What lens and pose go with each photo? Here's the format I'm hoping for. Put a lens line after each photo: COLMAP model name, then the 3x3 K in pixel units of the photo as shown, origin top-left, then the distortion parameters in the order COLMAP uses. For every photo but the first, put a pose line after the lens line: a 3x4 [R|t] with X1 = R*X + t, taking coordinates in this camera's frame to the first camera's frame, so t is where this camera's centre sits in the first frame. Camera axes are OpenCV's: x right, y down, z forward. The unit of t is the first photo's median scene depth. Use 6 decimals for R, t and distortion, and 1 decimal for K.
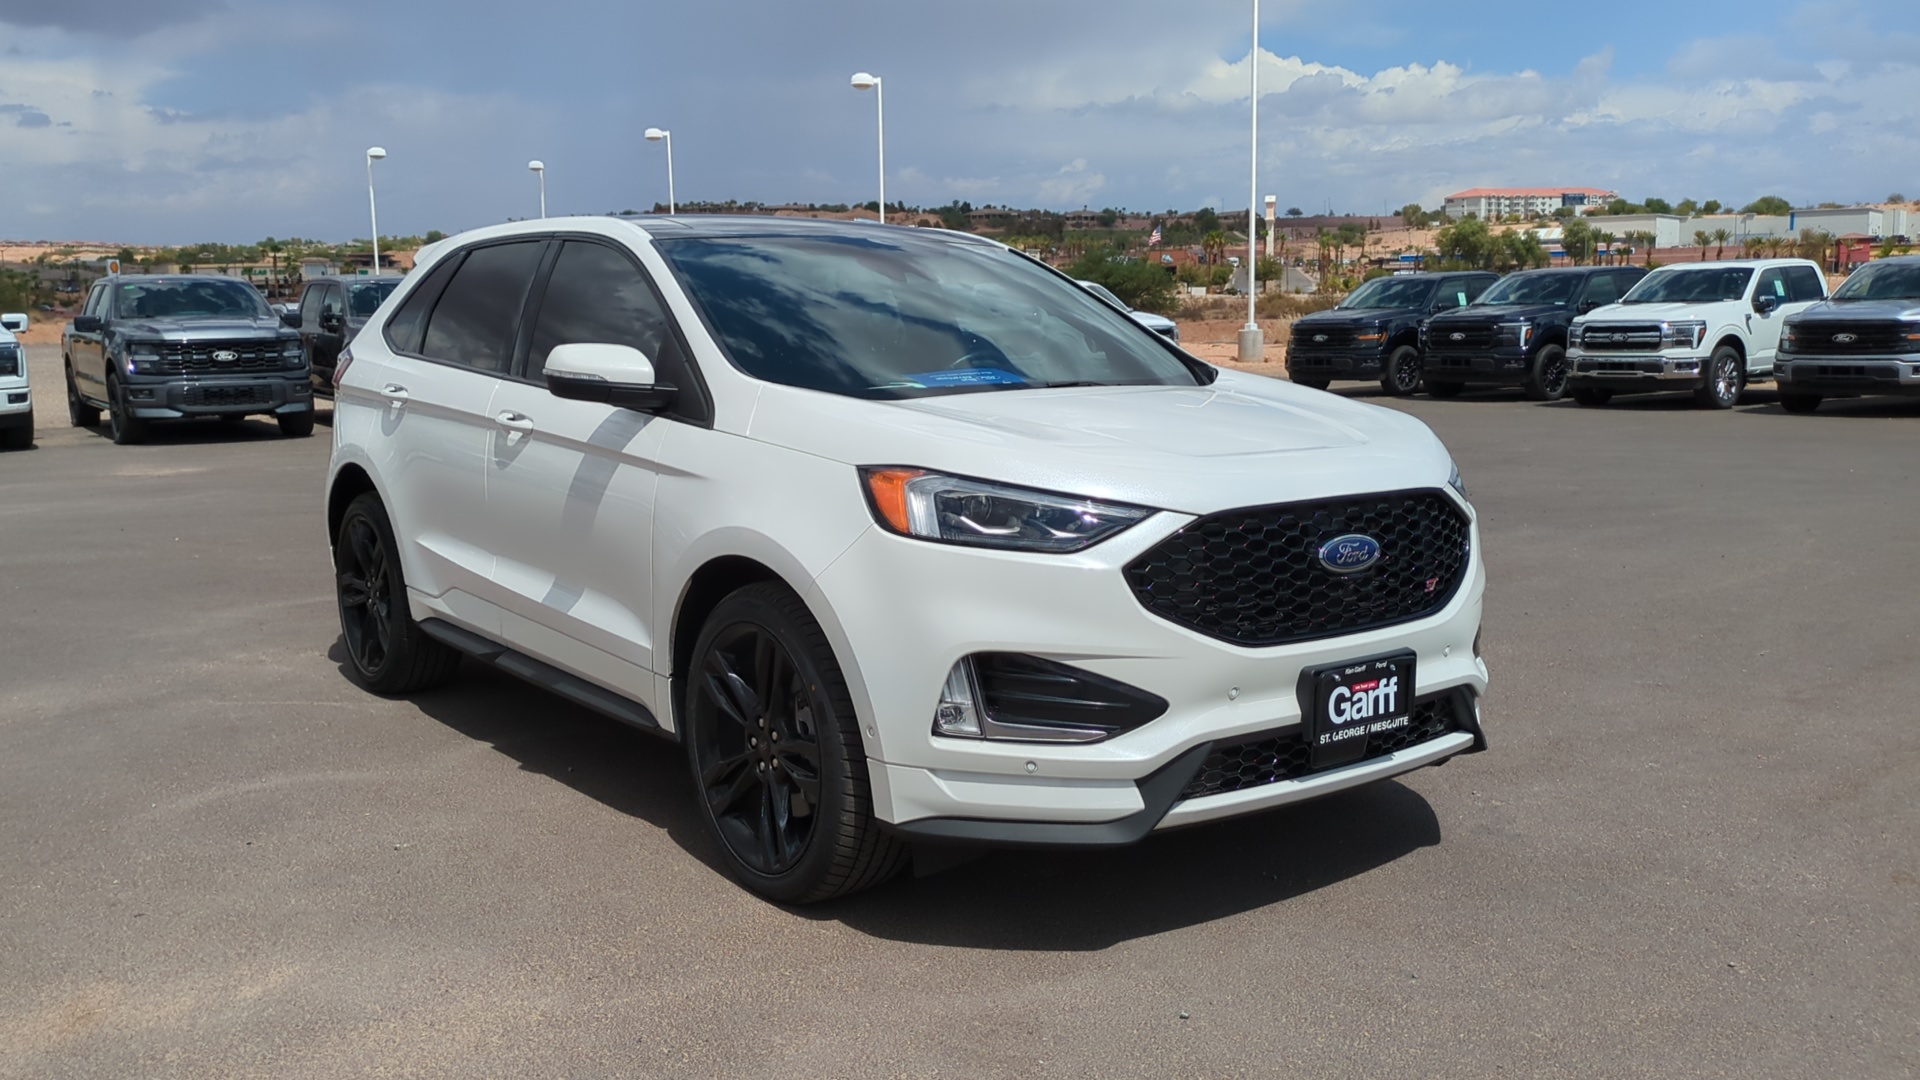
lens RADIAL K [[1652.9, 0, 998.3], [0, 1652.9, 536.1], [0, 0, 1]] dist [0.065982, -0.071460]
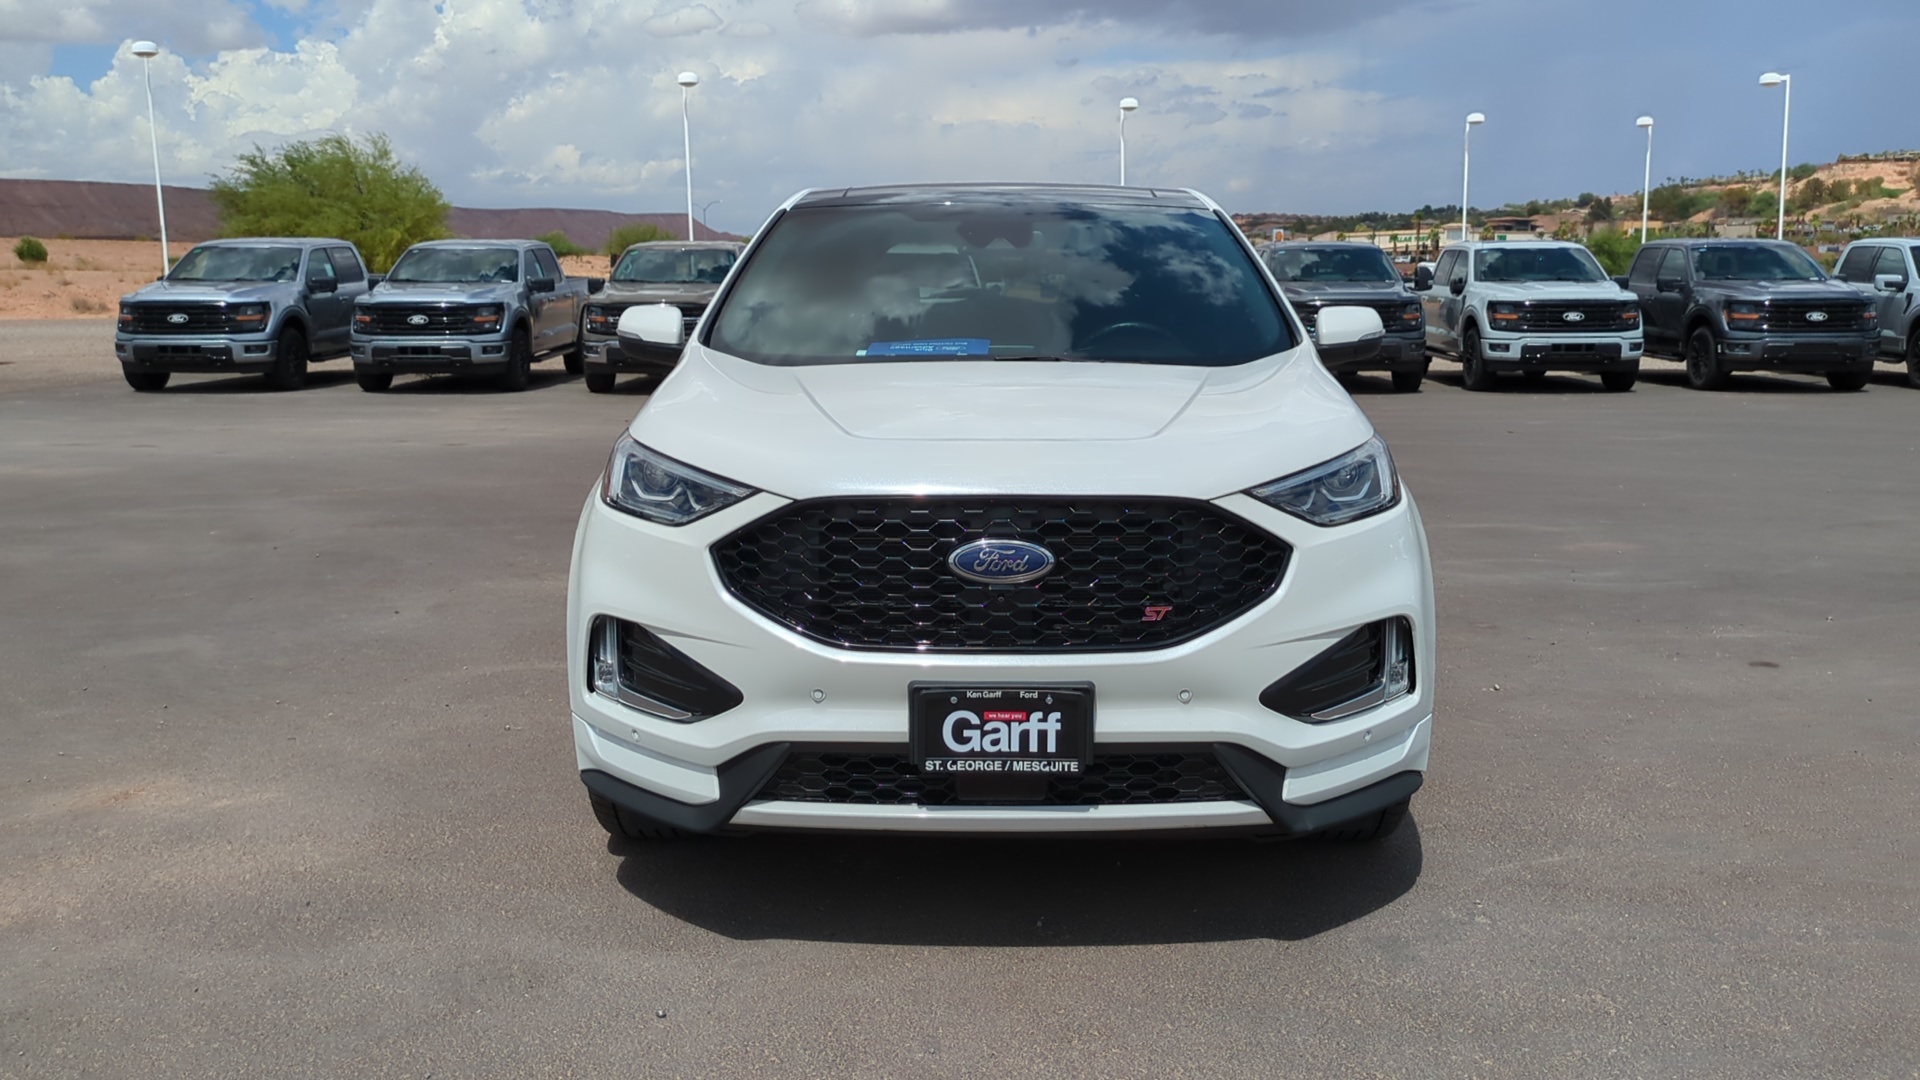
lens RADIAL K [[1652.9, 0, 987.4], [0, 1652.9, 546.0], [0, 0, 1]] dist [0.065982, -0.071460]
pose [[0.791890, 0.102975, -0.601919, 0.726583], [-0.086823, 0.994652, 0.055937, -0.045271], [0.604460, 0.007965, 0.796595, 0.308055]]
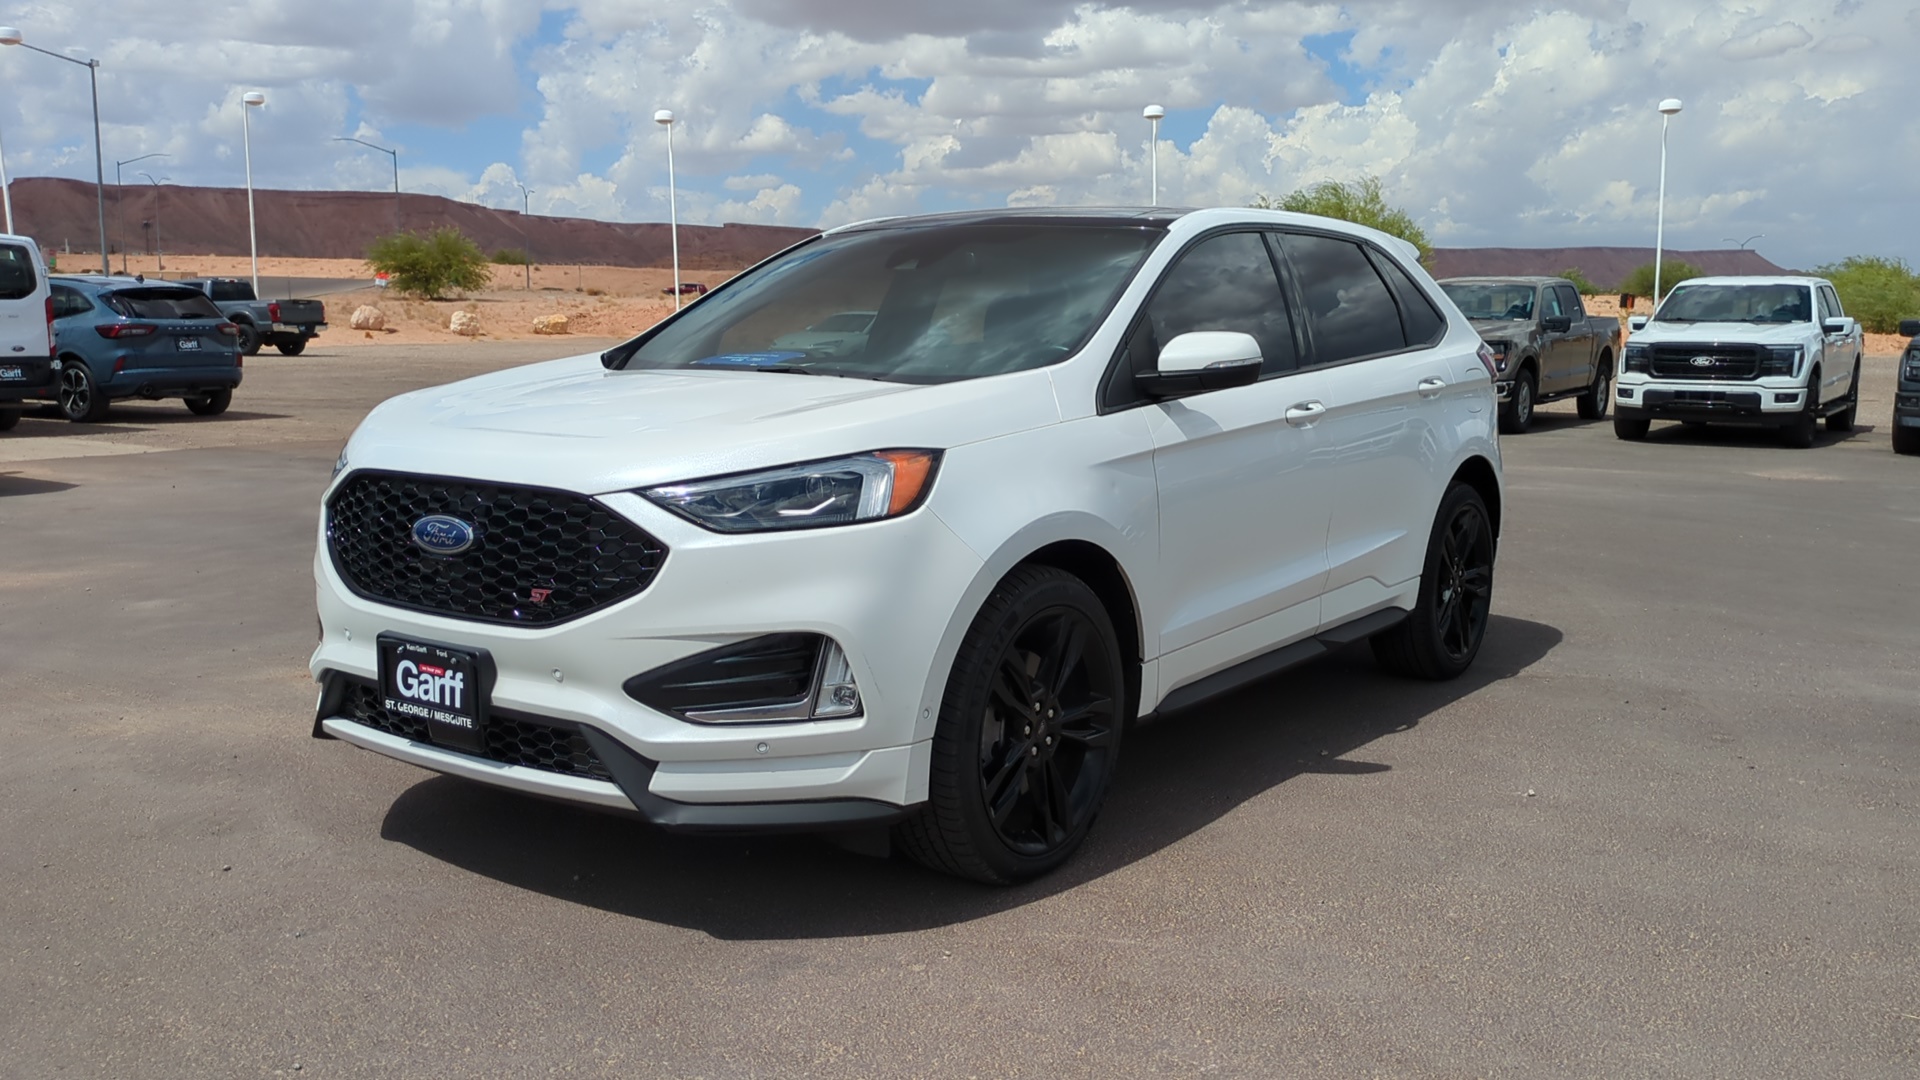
lens RADIAL K [[1652.9, 0, 972.3], [0, 1652.9, 552.7], [0, 0, 1]] dist [0.065982, -0.071460]
pose [[0.303295, 0.147284, -0.941445, 1.245987], [-0.143531, 0.983772, 0.107666, -0.131578], [0.942025, 0.102472, 0.319513, 0.983619]]
